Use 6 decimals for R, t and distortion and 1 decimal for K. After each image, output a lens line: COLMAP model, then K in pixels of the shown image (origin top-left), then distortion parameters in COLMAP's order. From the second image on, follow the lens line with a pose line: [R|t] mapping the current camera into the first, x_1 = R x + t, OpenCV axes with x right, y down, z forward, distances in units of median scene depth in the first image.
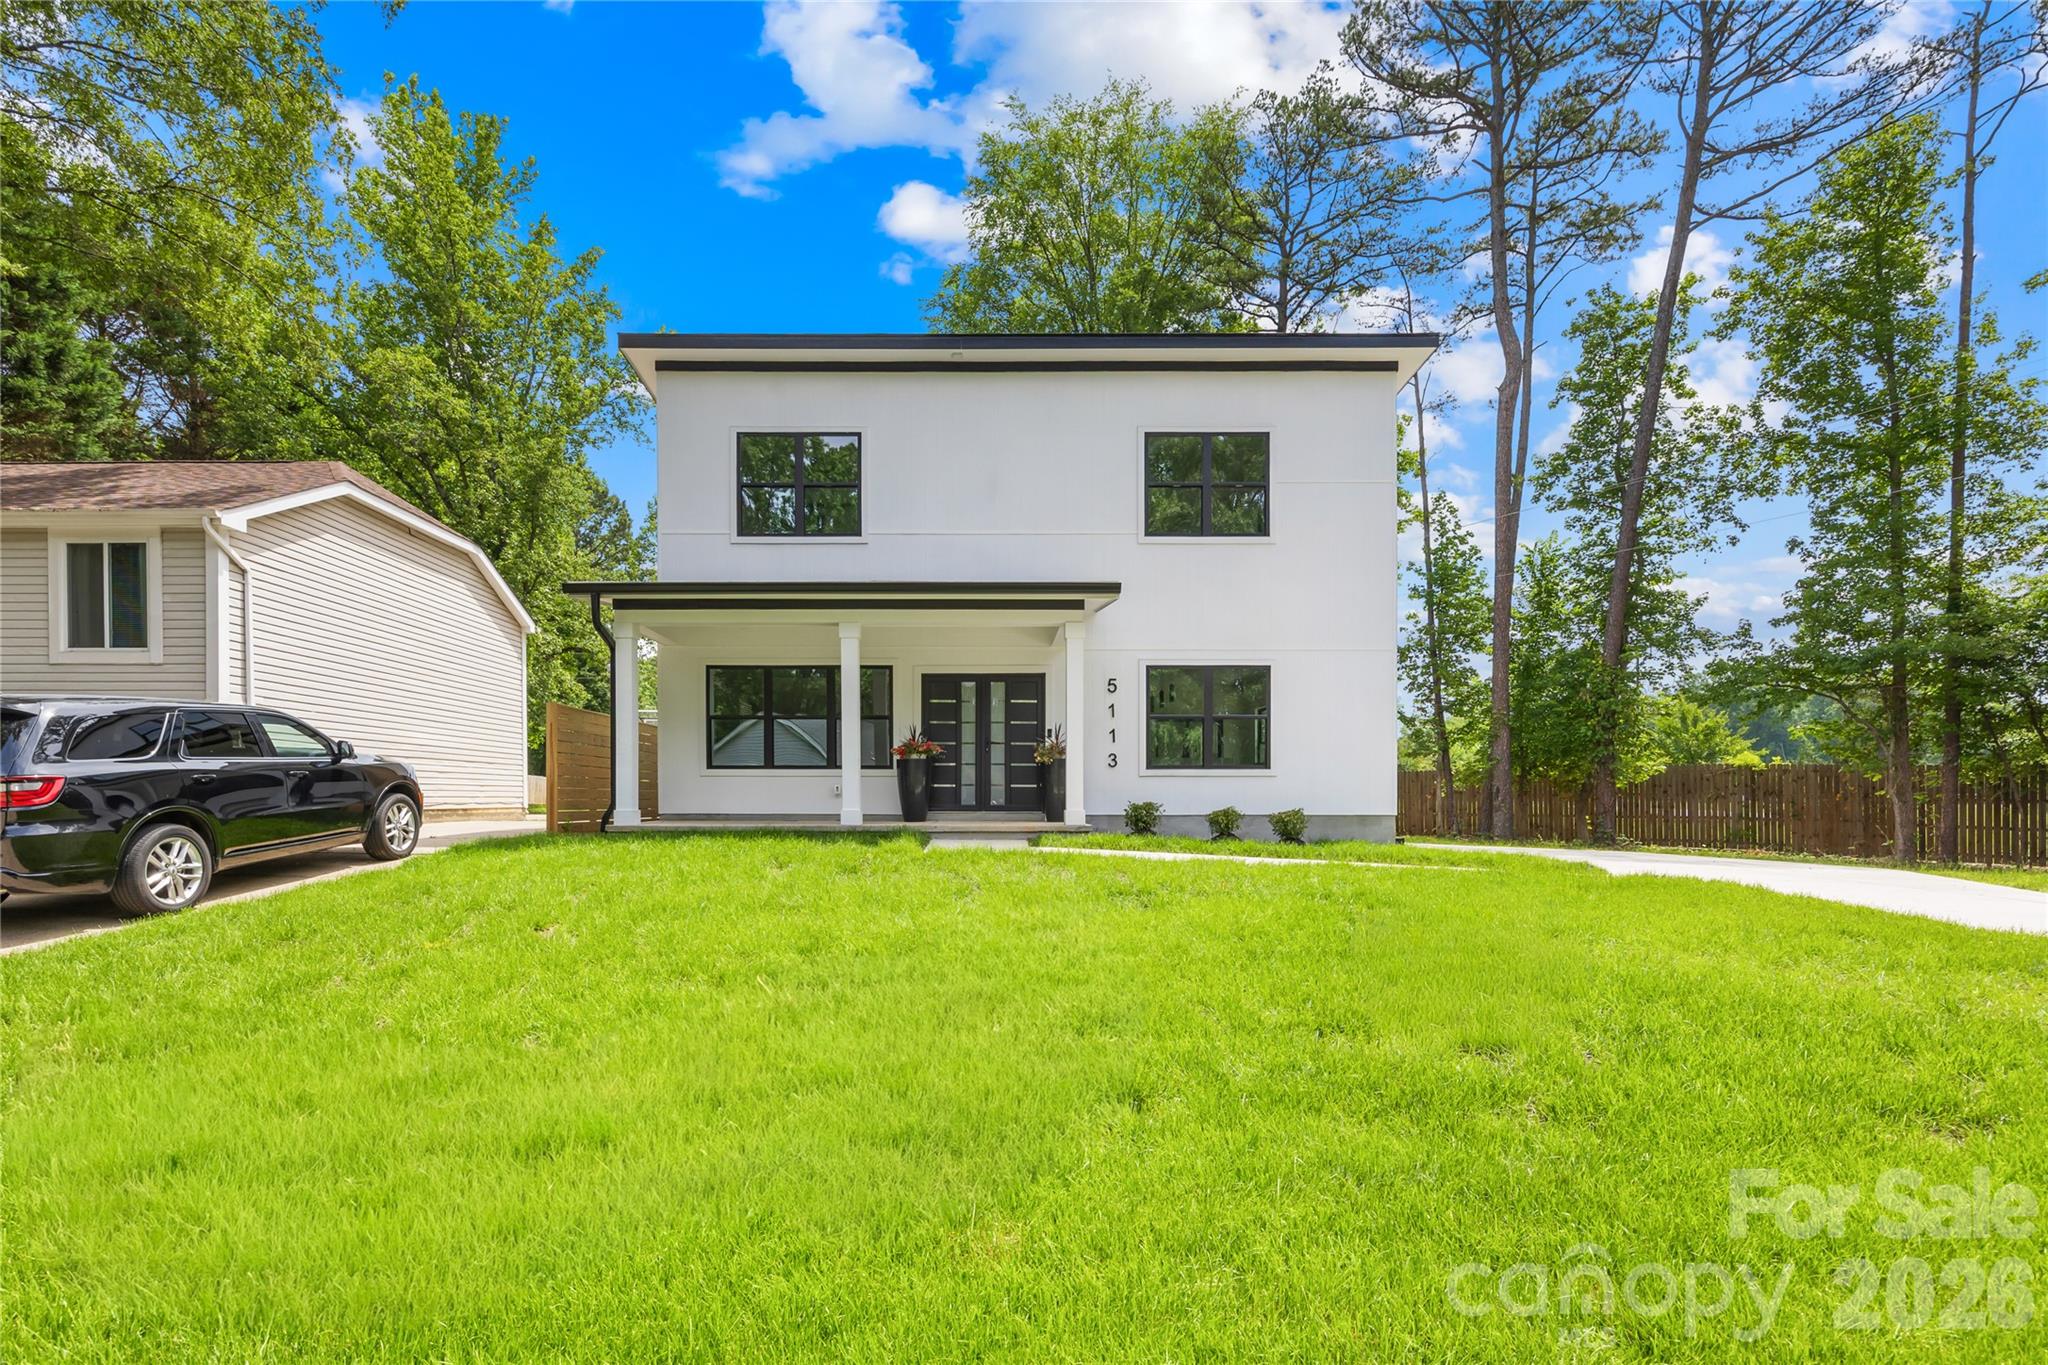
lens RADIAL K [[831.9, 0, 1048.7], [0, 831.9, 806.8], [0, 0, 1]] dist [0.003728, 0.000727]
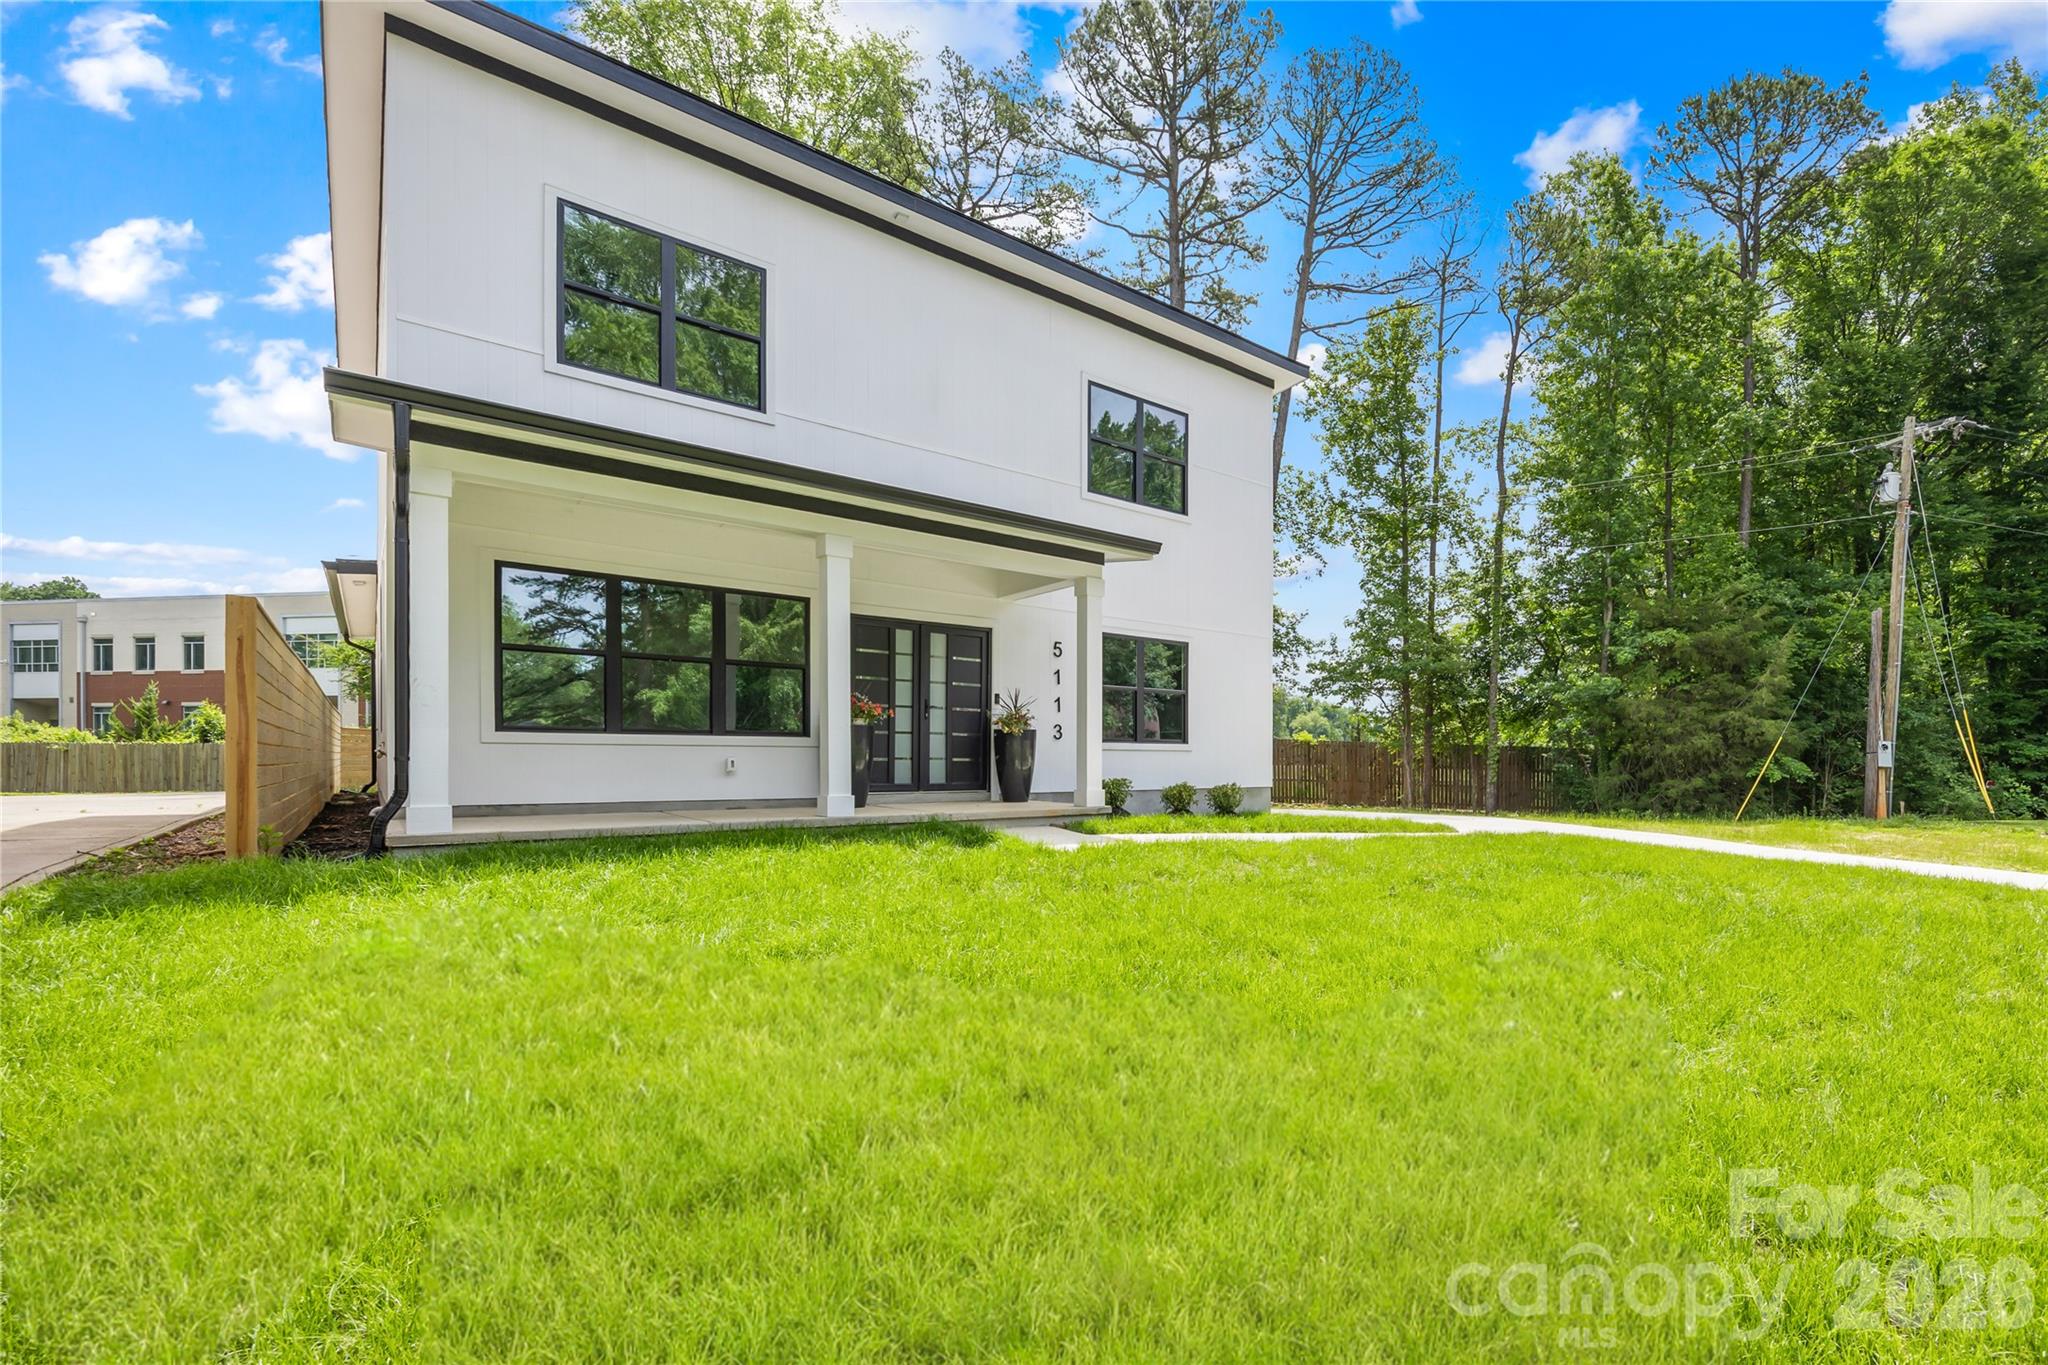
lens RADIAL K [[831.9, 0, 1039.6], [0, 831.9, 761.4], [0, 0, 1]] dist [0.003728, 0.000727]
pose [[0.795901, -0.002152, 0.605423, -0.478060], [0.005269, 0.999980, -0.003372, -0.020646], [-0.605404, 0.005874, 0.795896, 0.288896]]
